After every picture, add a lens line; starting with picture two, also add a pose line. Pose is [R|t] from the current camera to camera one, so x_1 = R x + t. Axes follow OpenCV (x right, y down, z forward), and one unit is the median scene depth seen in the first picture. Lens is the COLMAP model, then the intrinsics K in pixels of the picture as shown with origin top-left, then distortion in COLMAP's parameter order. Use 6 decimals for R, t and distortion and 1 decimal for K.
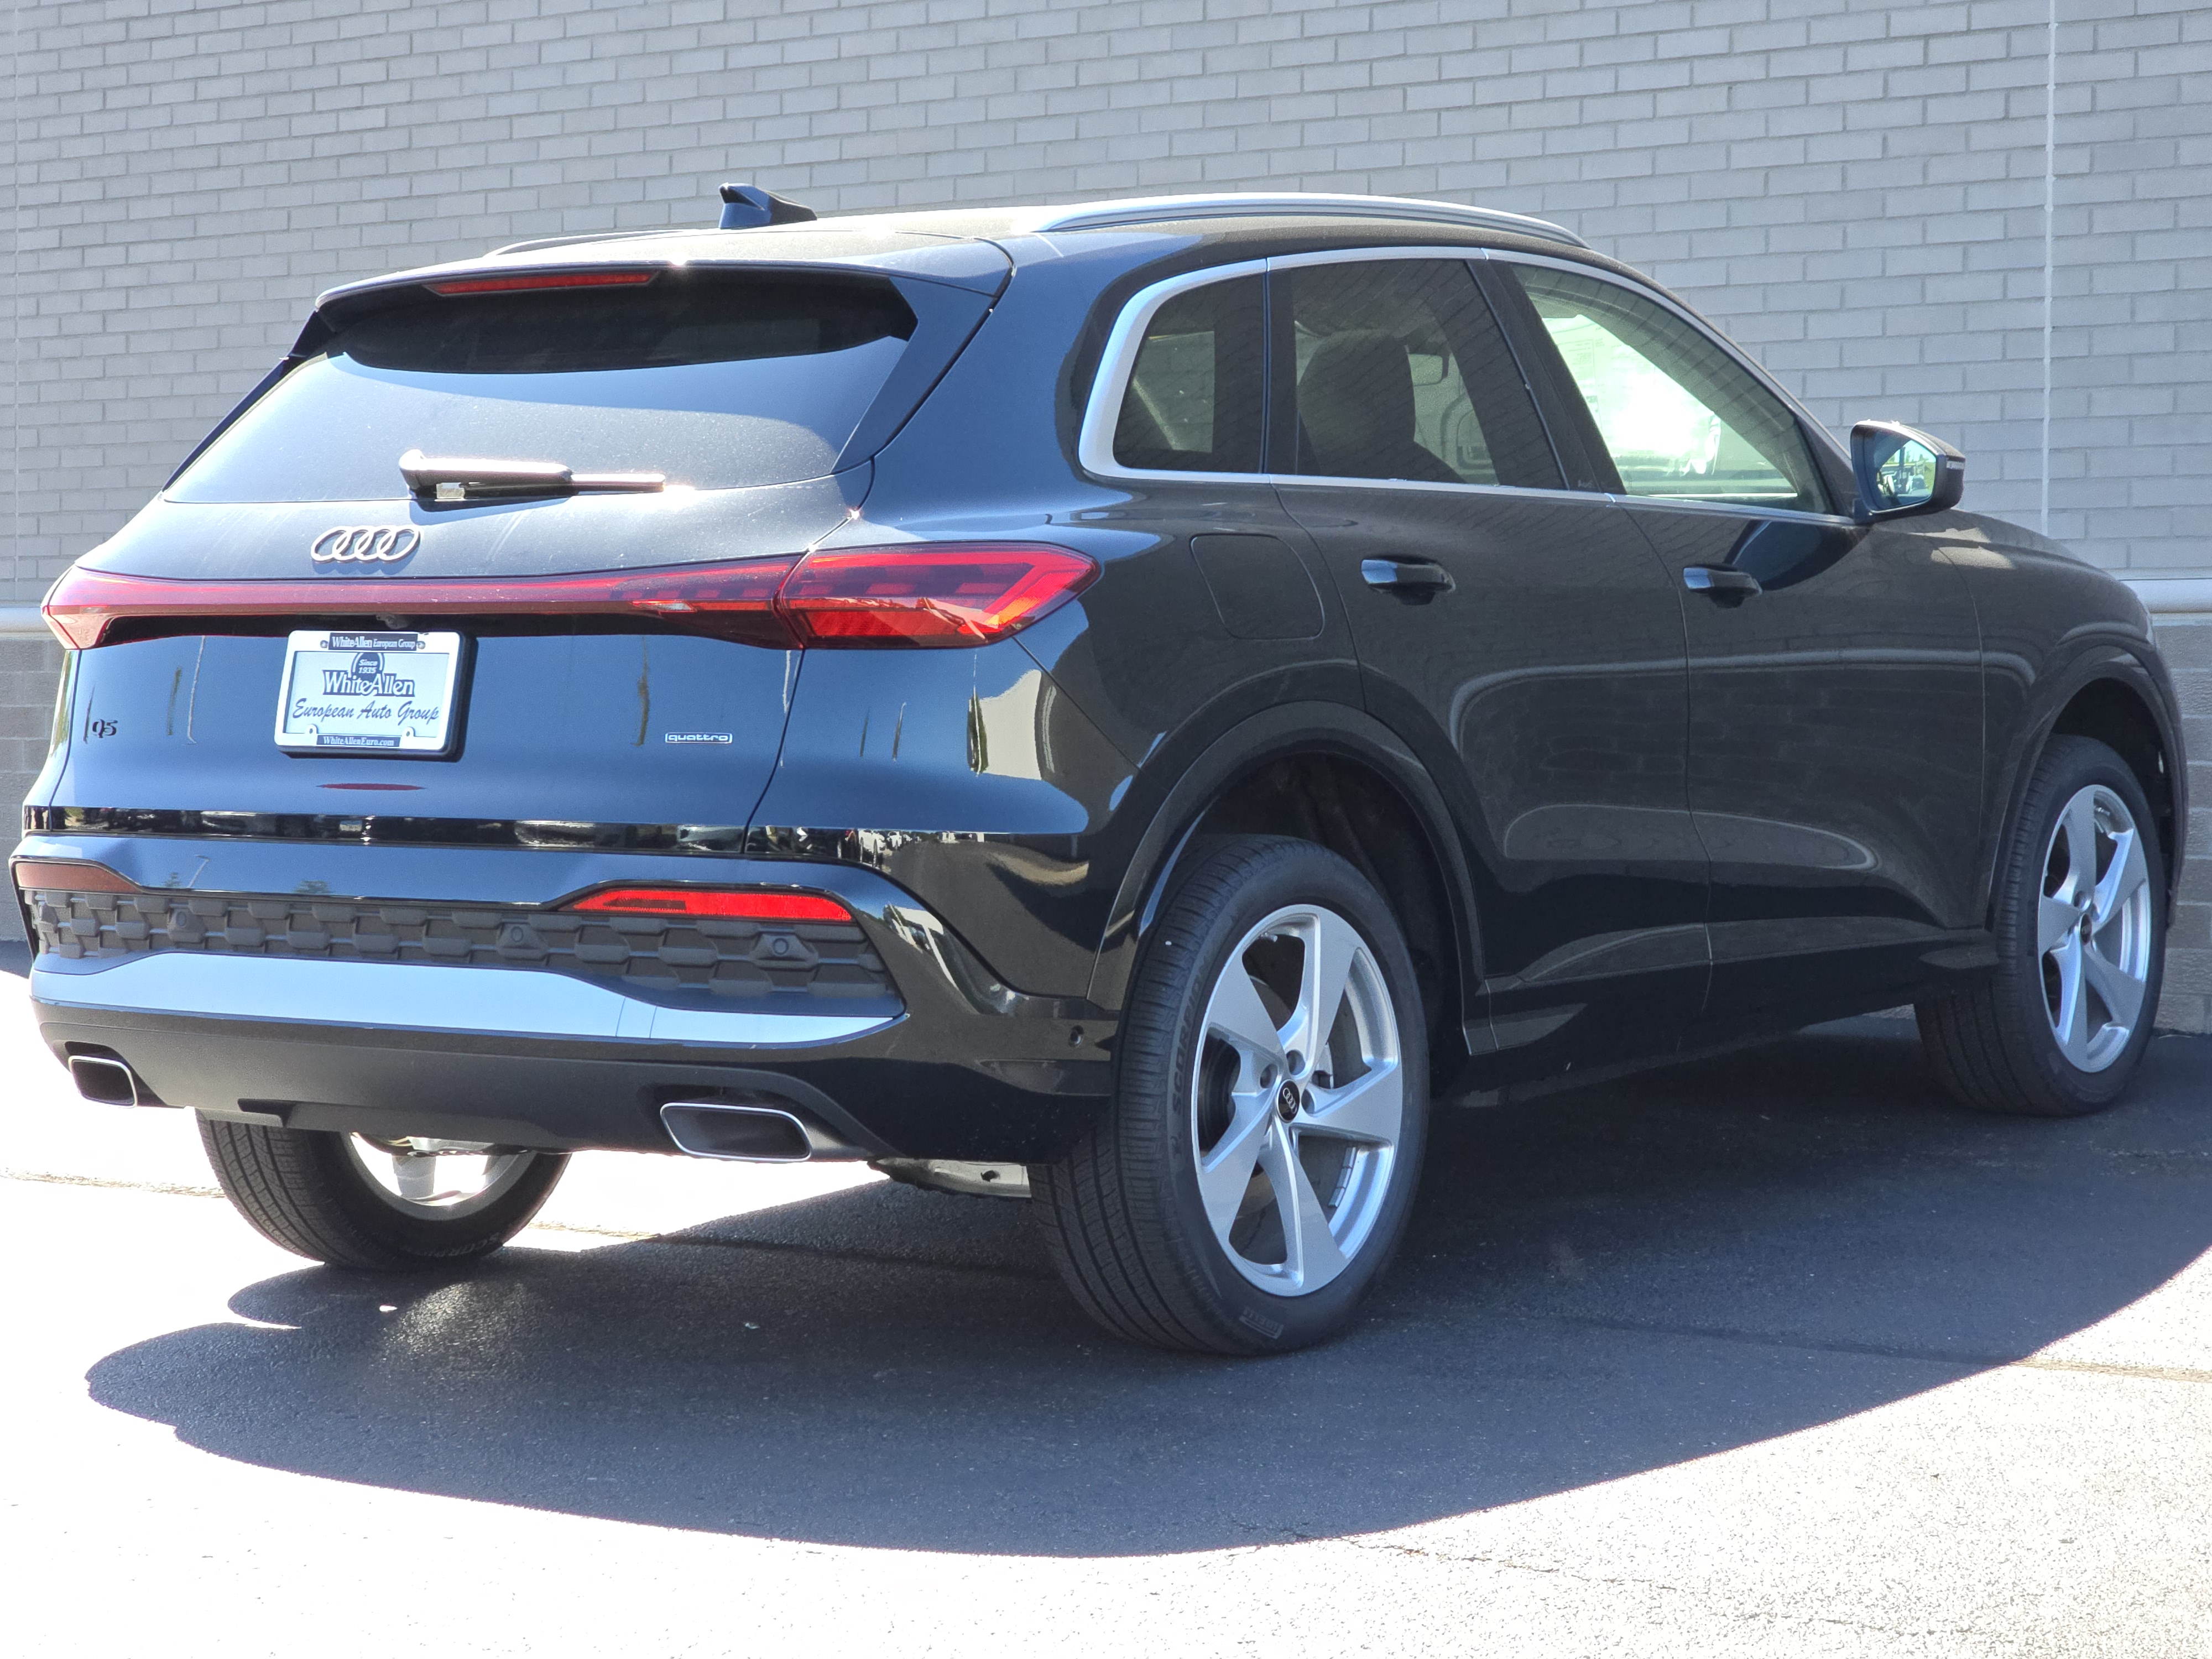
lens RADIAL K [[4387.6, 0, 1106.0], [0, 4387.6, 829.5], [0, 0, 1]] dist [-0.010787, -0.280395]
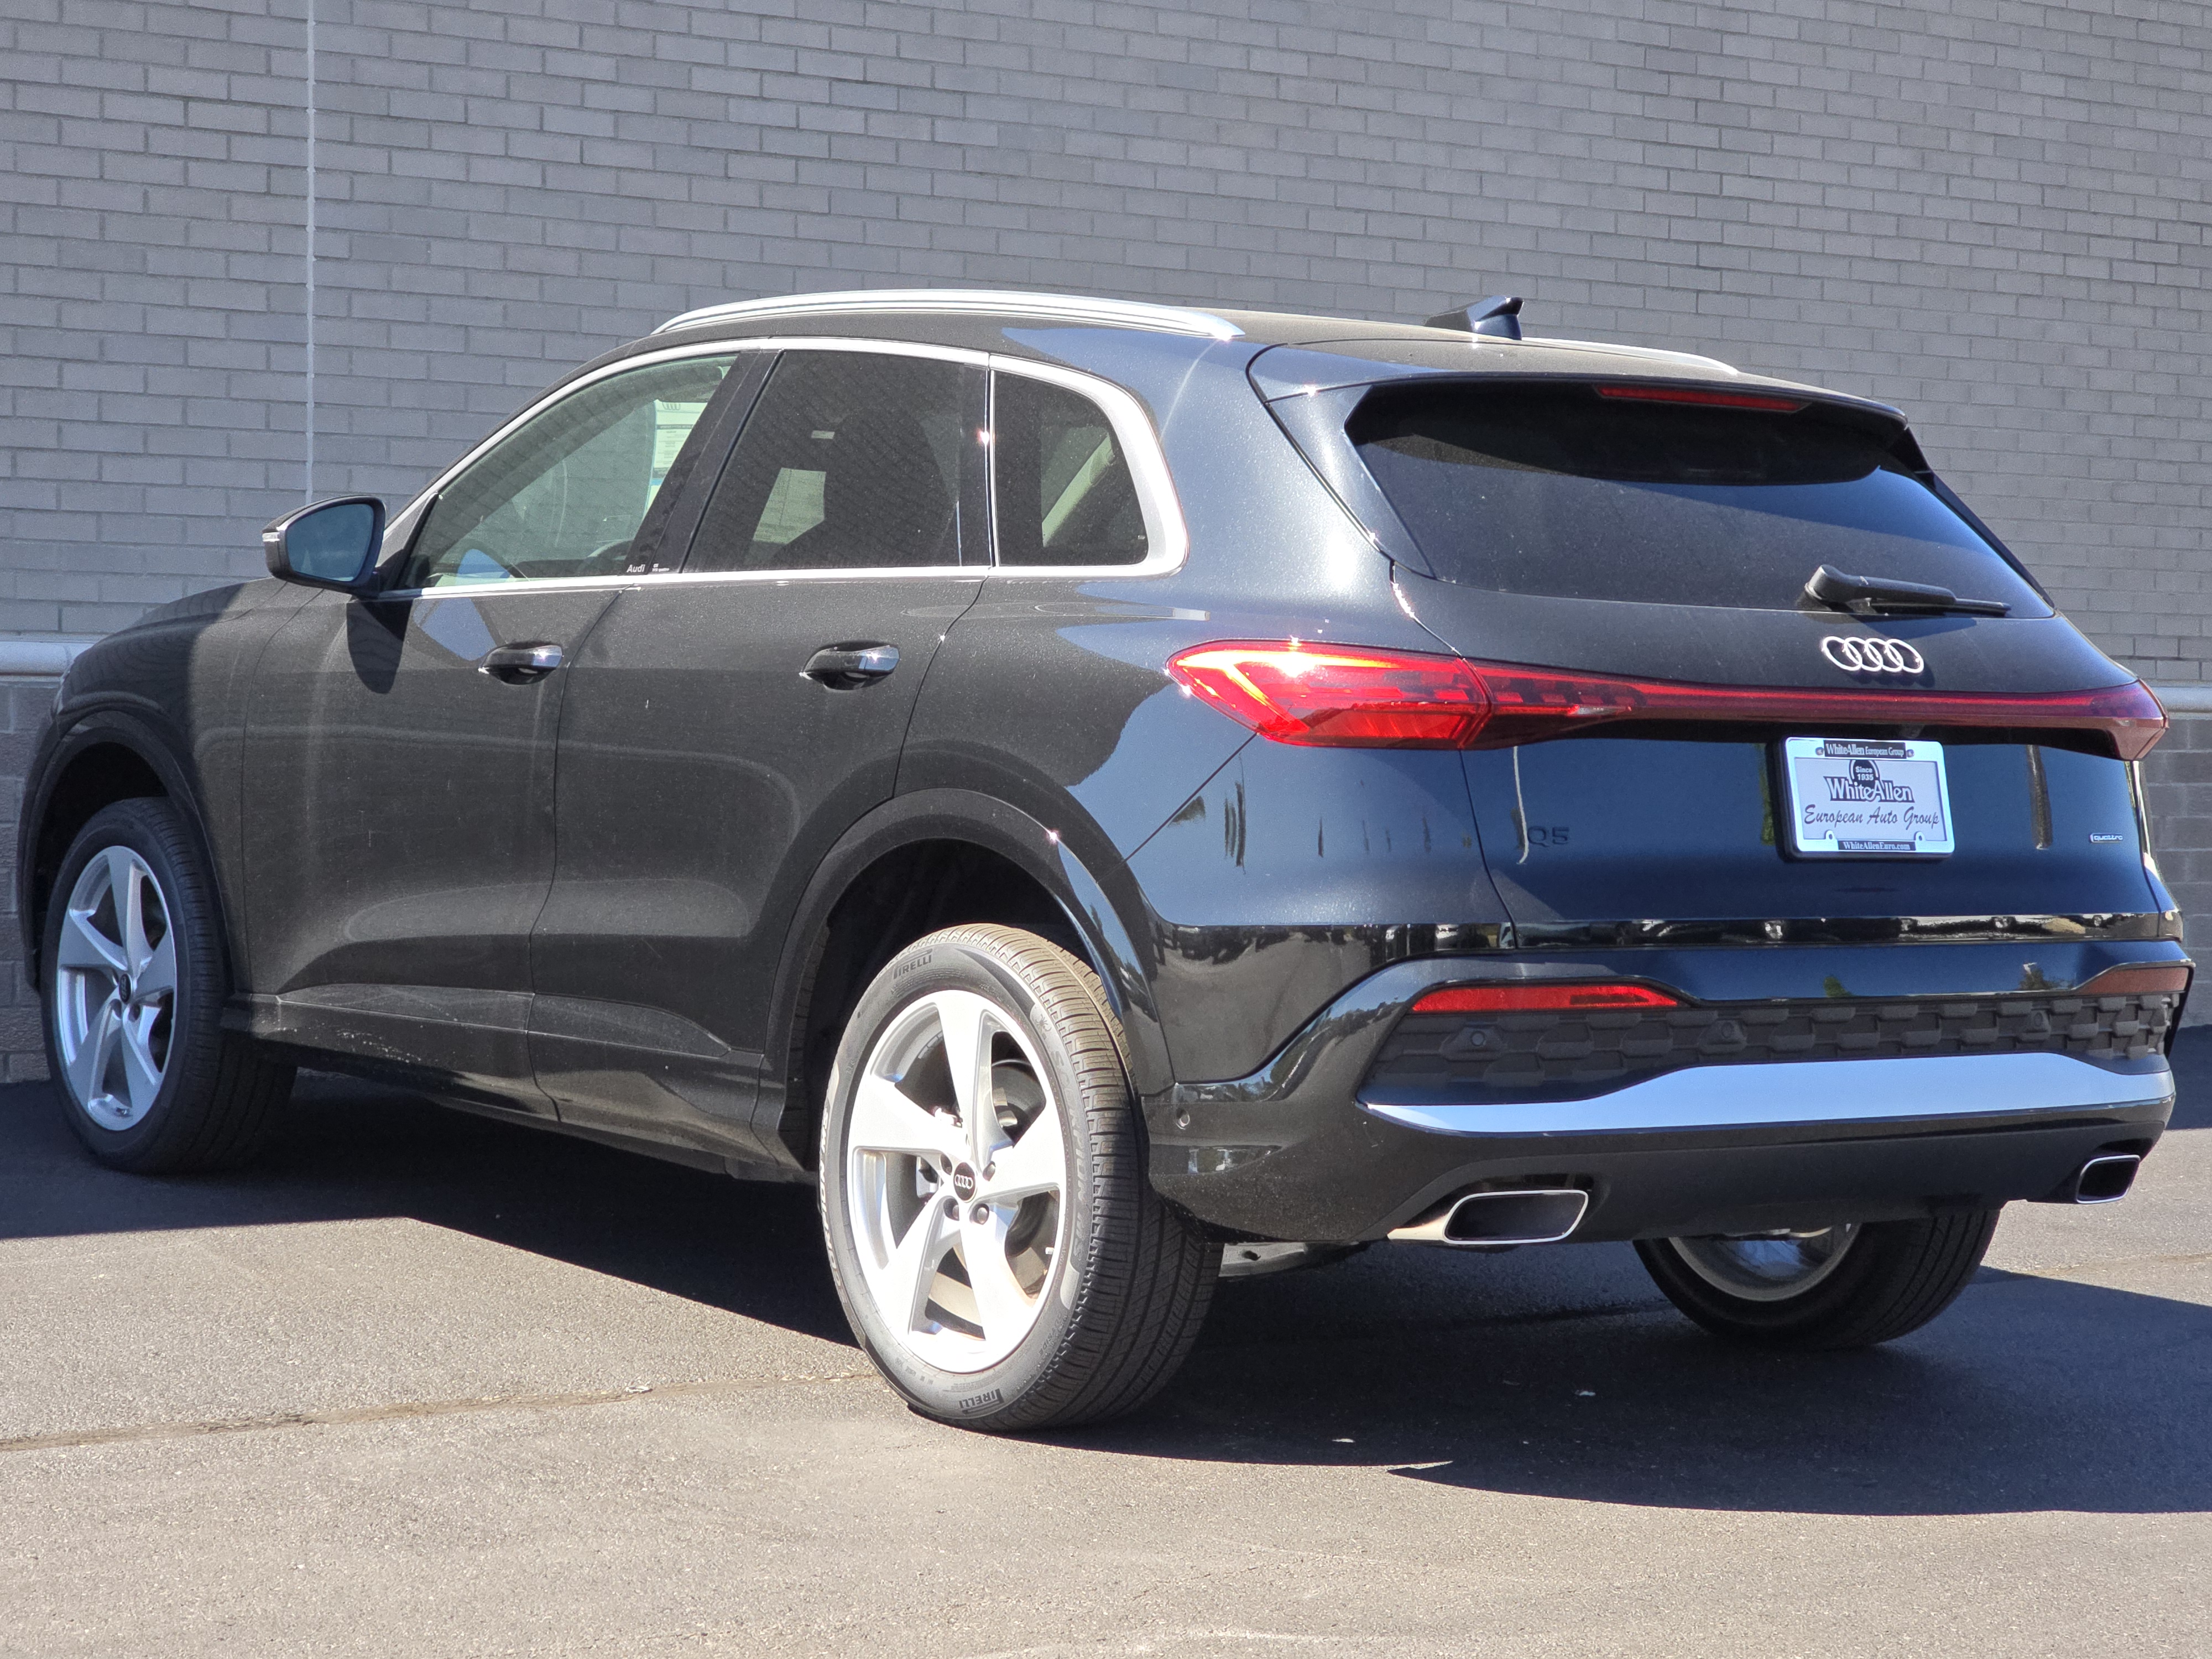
lens RADIAL K [[4387.6, 0, 1106.0], [0, 4387.6, 829.5], [0, 0, 1]] dist [-0.010787, -0.280395]
pose [[0.300244, -0.020142, 0.953650, -1.005214], [0.019735, 0.999694, 0.014901, -0.035664], [-0.953658, 0.014347, 0.300550, 0.715712]]
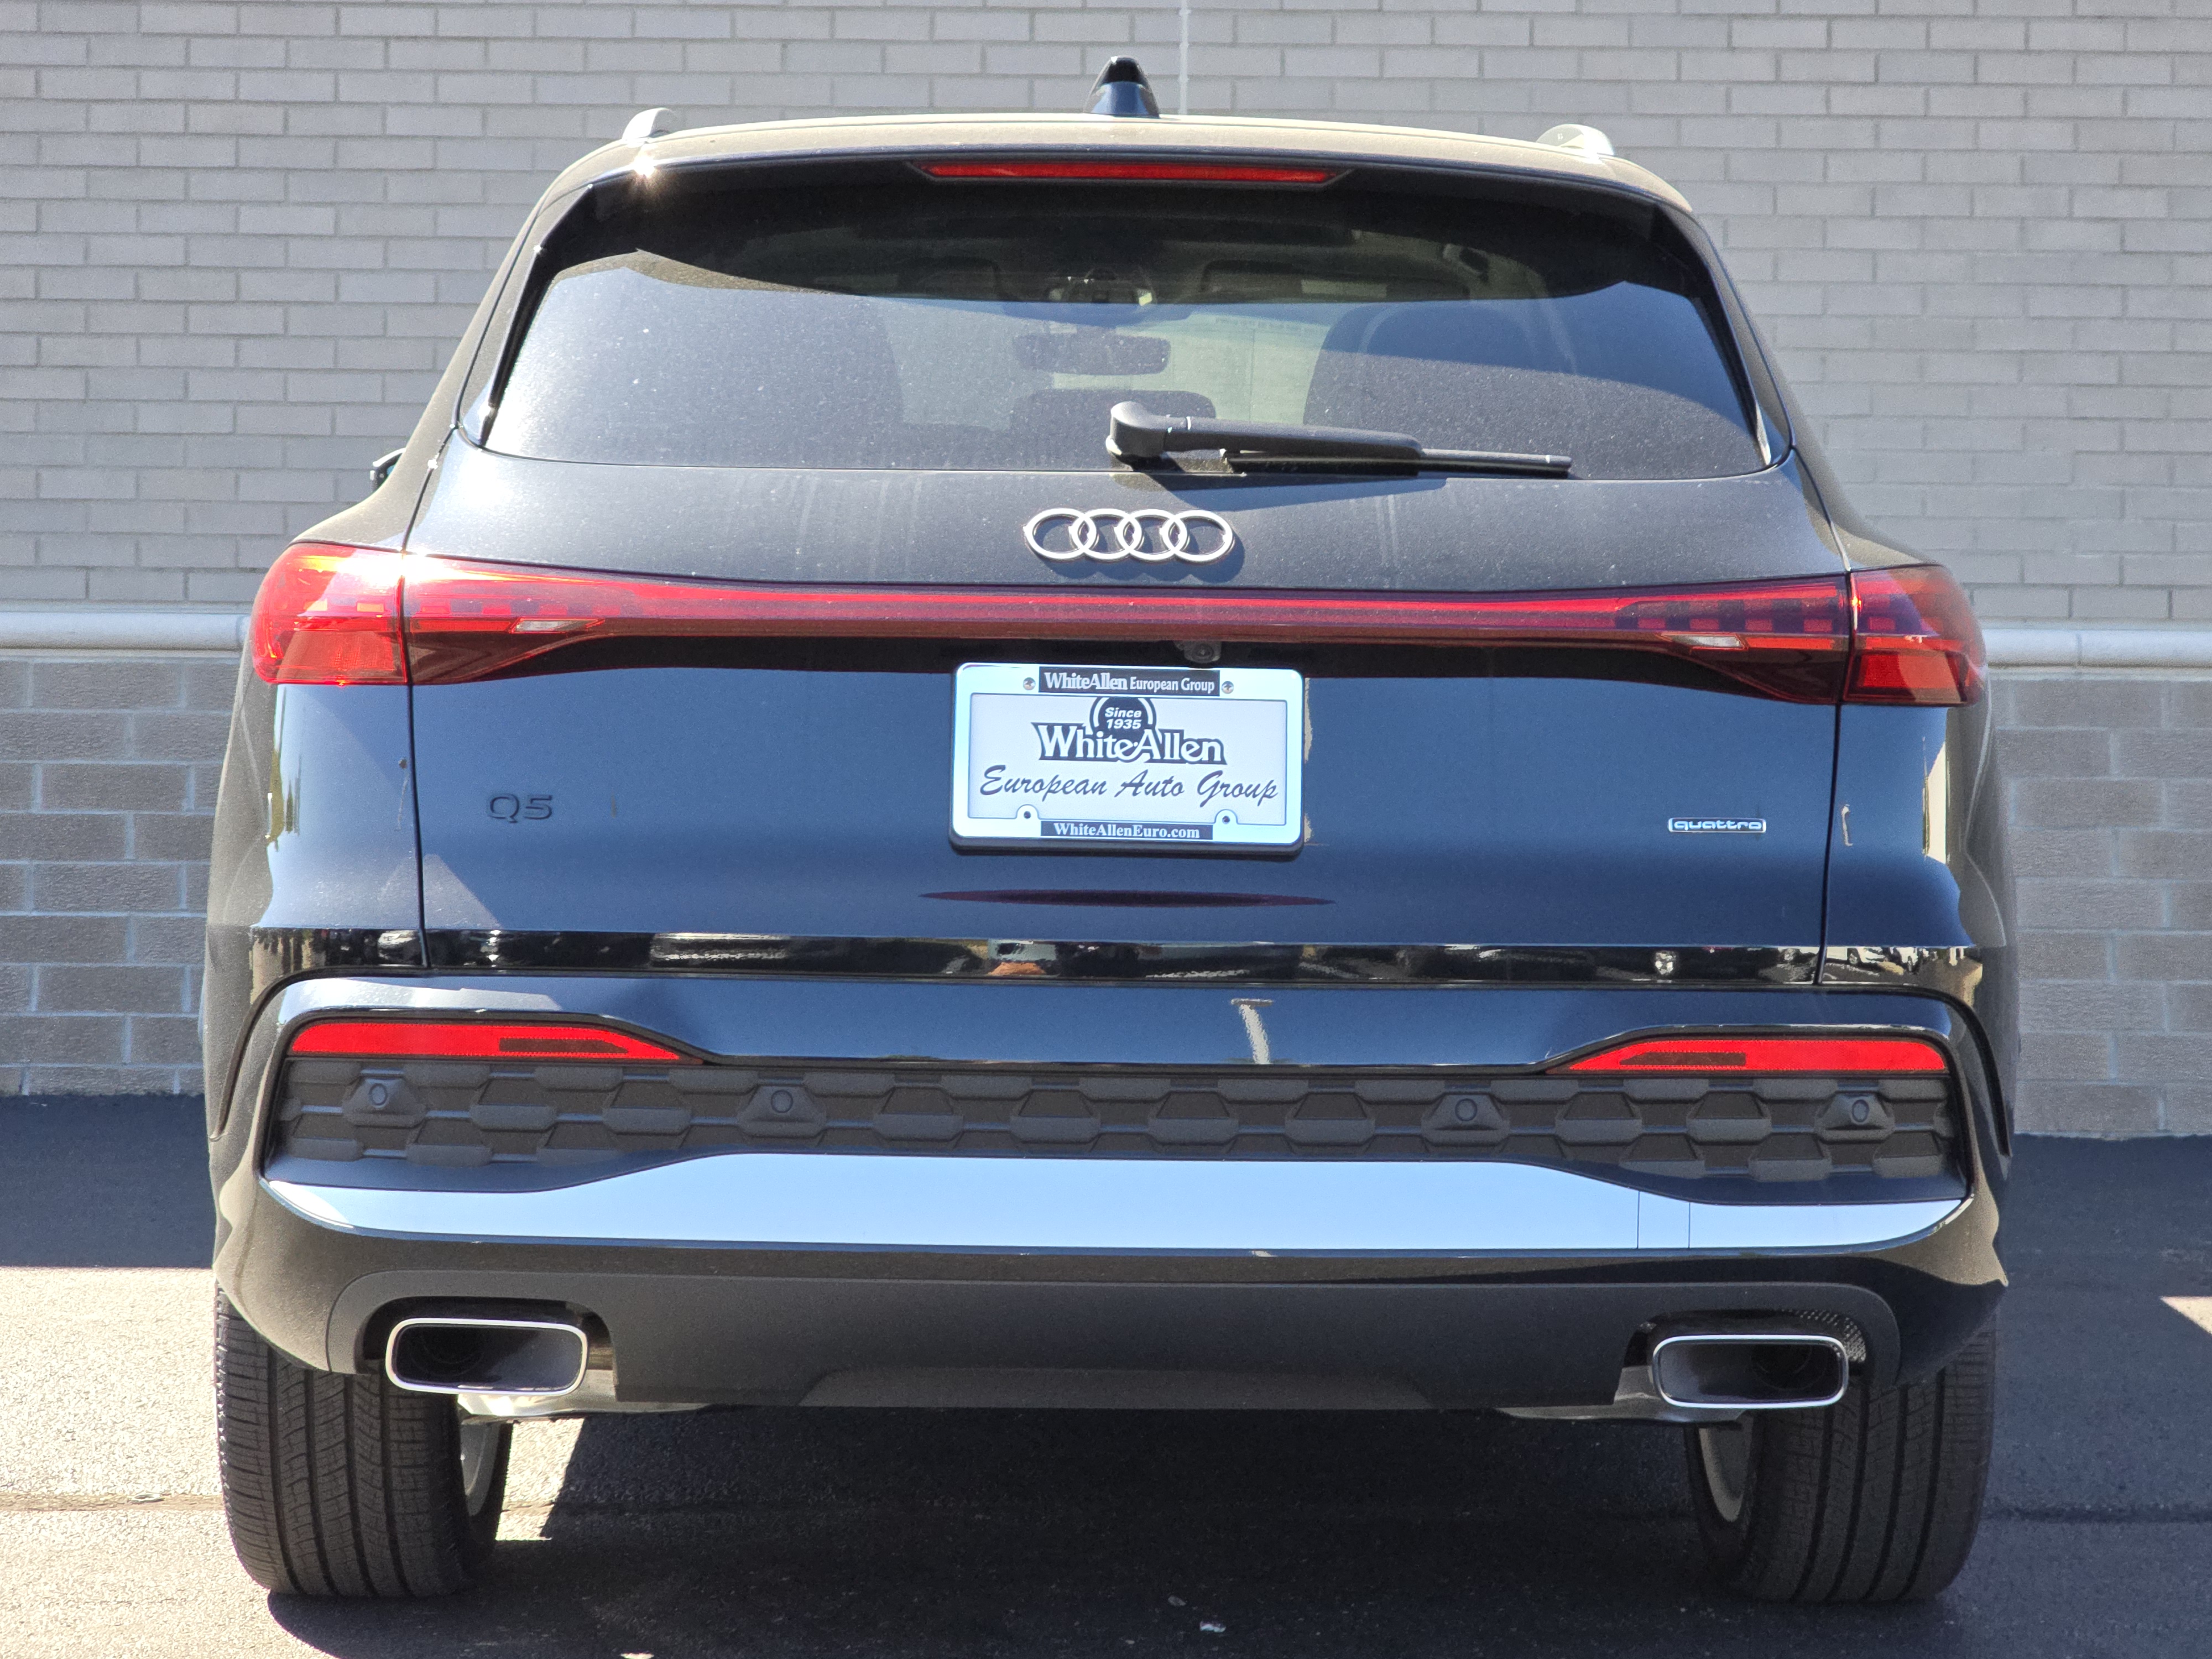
lens RADIAL K [[4387.6, 0, 1106.0], [0, 4387.6, 829.5], [0, 0, 1]] dist [-0.010787, -0.280395]
pose [[0.807118, -0.006264, 0.590358, -0.472235], [0.009857, 0.999947, -0.002865, -0.015186], [-0.590308, 0.008132, 0.807137, 0.382073]]
